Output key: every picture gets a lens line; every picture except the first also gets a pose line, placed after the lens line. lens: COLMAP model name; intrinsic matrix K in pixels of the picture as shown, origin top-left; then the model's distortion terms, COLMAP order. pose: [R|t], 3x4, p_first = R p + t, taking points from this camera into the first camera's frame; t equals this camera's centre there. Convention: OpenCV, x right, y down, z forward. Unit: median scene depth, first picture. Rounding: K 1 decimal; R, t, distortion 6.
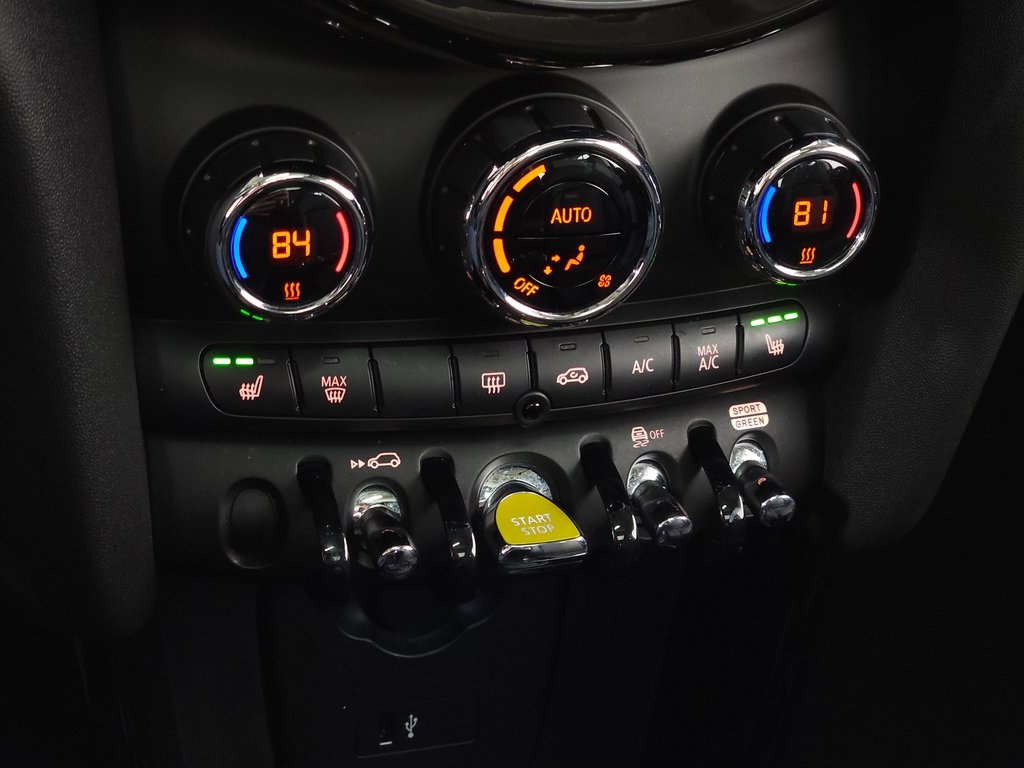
lens RADIAL K [[2003.9, 0, 509.9], [0, 2003.9, 385.5], [0, 0, 1]] dist [-0.336780, 0.000000]
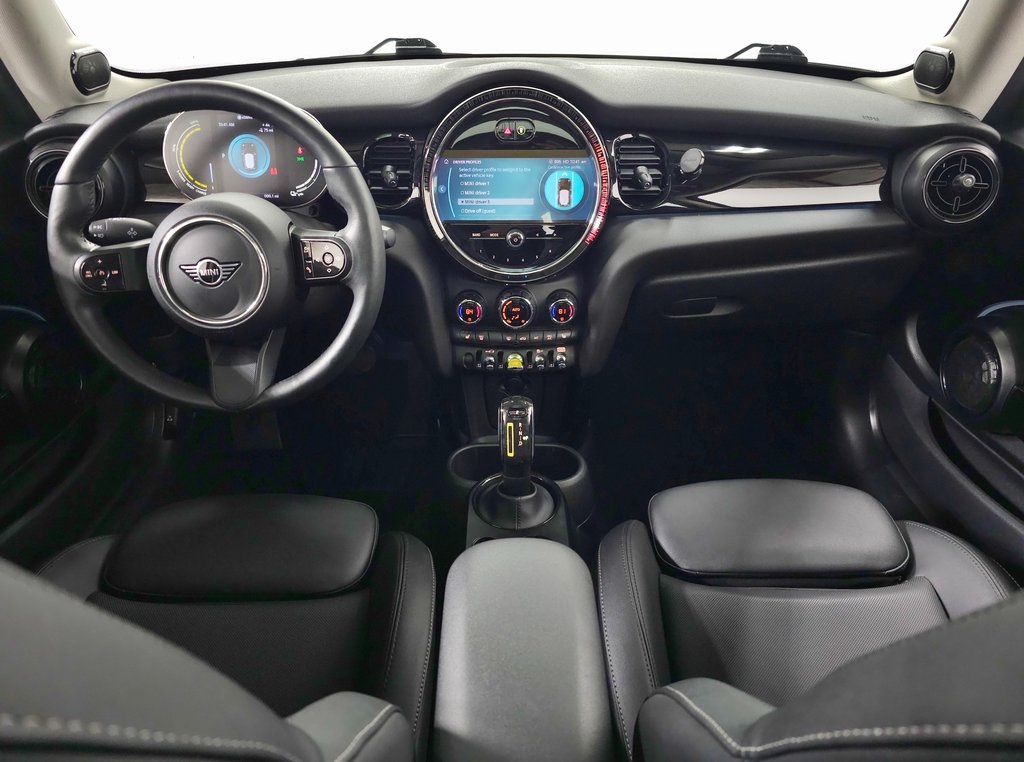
lens RADIAL K [[688.0, 0, 514.9], [0, 688.0, 377.2], [0, 0, 1]] dist [0.042046, -0.046425]
pose [[0.954307, 0.073499, -0.289649, 0.594486], [-0.078151, 0.996931, -0.004513, 0.117122], [0.288428, 0.026943, 0.957122, -0.895631]]
